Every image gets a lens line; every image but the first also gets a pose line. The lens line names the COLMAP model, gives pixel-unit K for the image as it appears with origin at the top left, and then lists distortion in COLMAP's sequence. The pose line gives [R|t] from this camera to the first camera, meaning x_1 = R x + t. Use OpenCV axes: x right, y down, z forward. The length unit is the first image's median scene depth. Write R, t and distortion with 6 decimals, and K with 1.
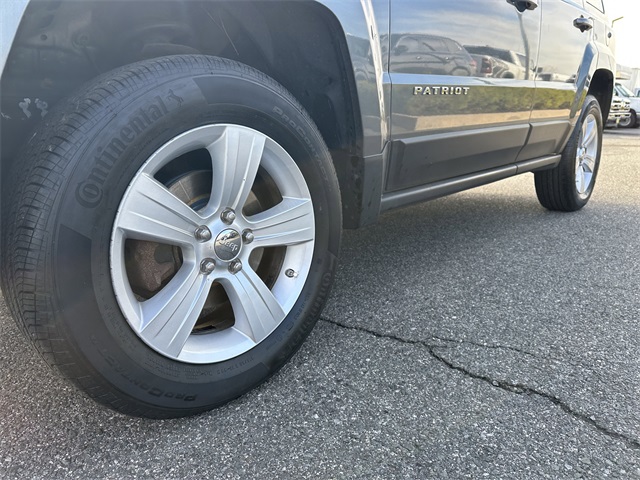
lens RADIAL K [[446.3, 0, 317.0], [0, 446.3, 239.0], [0, 0, 1]] dist [0.055928, -0.052217]
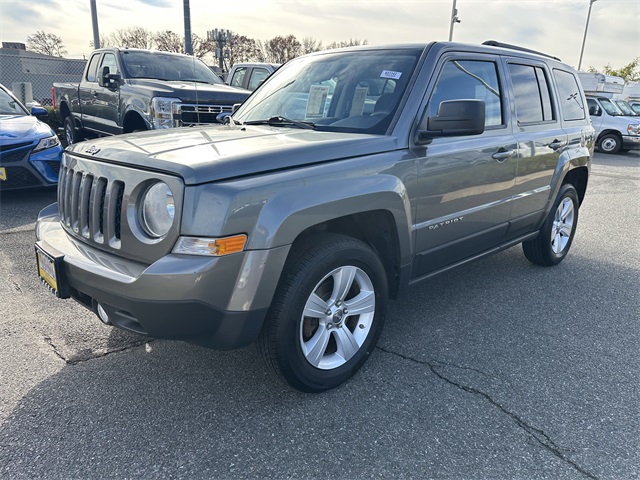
lens RADIAL K [[446.3, 0, 317.0], [0, 446.3, 239.0], [0, 0, 1]] dist [0.055928, -0.052217]
pose [[0.997330, 0.043472, -0.058680, -0.161487], [-0.042650, 0.998974, 0.015201, -0.343013], [0.059281, -0.012658, 0.998161, -1.037157]]
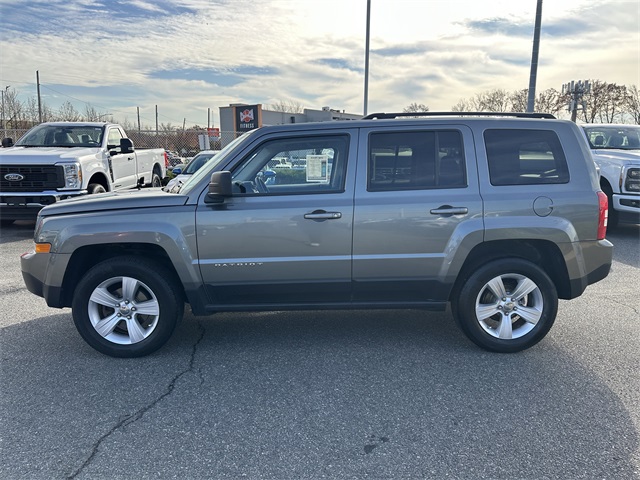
lens RADIAL K [[446.3, 0, 317.0], [0, 446.3, 239.0], [0, 0, 1]] dist [0.055928, -0.052217]
pose [[0.701494, 0.131268, -0.700482, 2.678996], [-0.196436, 0.980431, -0.012991, -0.645595], [0.685068, 0.146712, 0.713552, -0.439831]]
